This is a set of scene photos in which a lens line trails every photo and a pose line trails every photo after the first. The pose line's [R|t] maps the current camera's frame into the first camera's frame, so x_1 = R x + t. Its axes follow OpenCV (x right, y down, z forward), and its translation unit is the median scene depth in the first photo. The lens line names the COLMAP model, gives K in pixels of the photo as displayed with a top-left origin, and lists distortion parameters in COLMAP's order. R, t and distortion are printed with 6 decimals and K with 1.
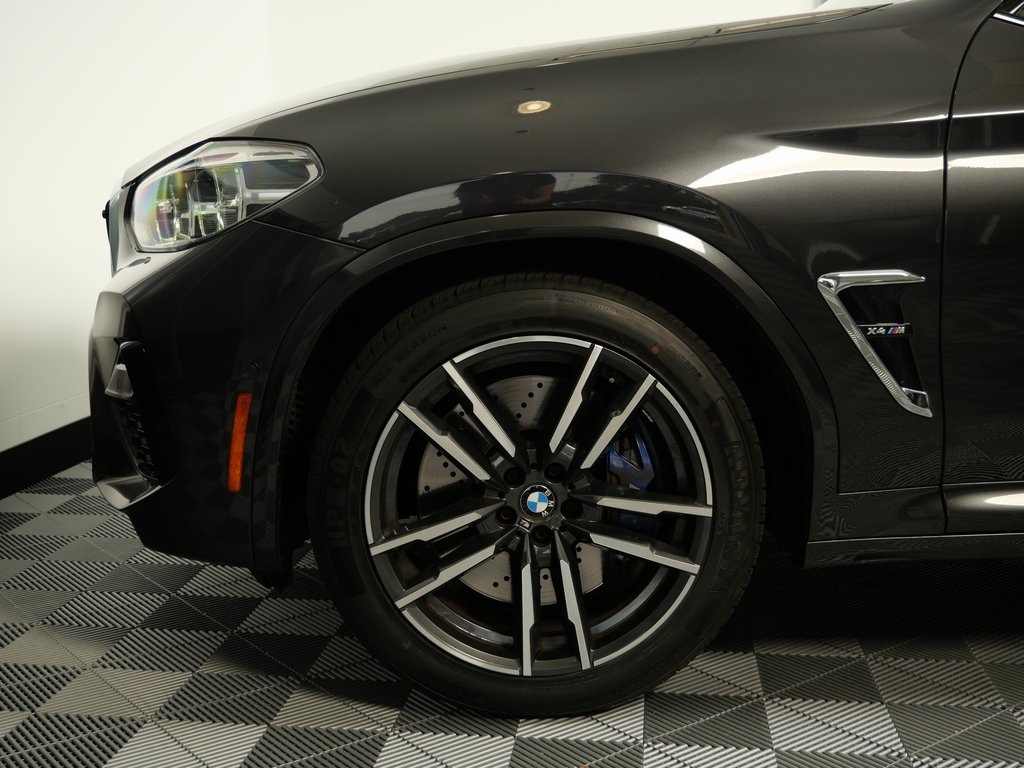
lens RADIAL K [[1189.9, 0, 513.2], [0, 1189.9, 386.7], [0, 0, 1]] dist [-0.020667, 0.000000]
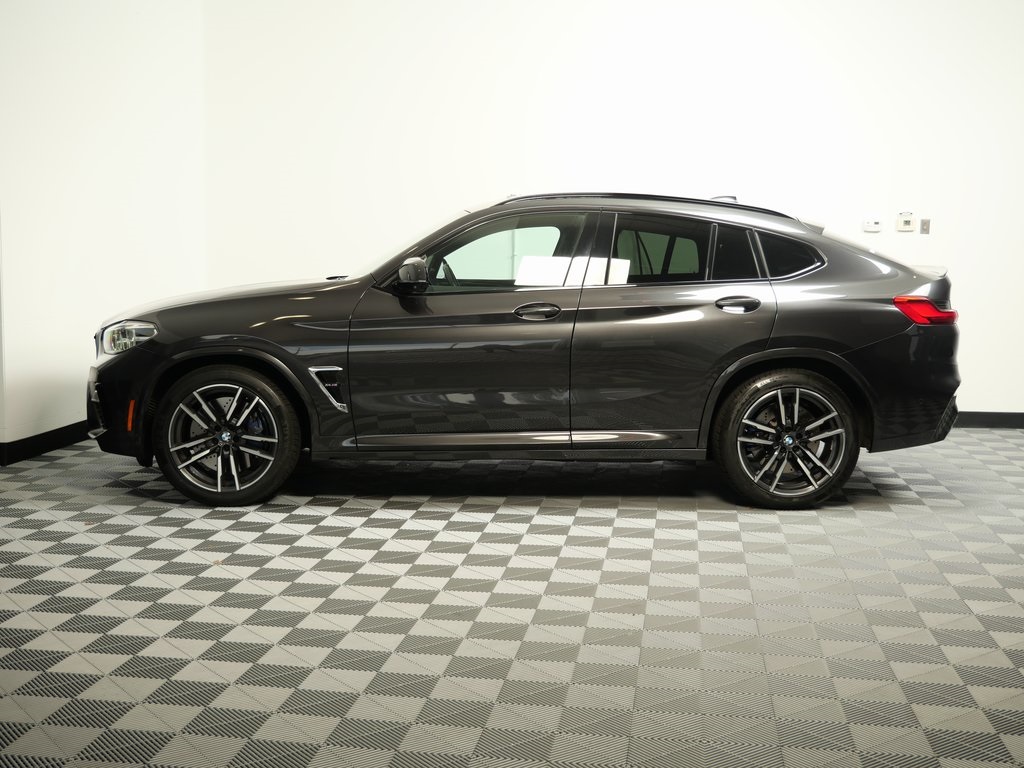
lens RADIAL K [[1189.9, 0, 511.0], [0, 1189.9, 381.9], [0, 0, 1]] dist [-0.020667, 0.000000]
pose [[0.999448, 0.022968, -0.024009, 0.856714], [-0.023949, 0.998856, -0.041391, 0.064213], [0.023031, 0.041944, 0.998855, -2.146405]]
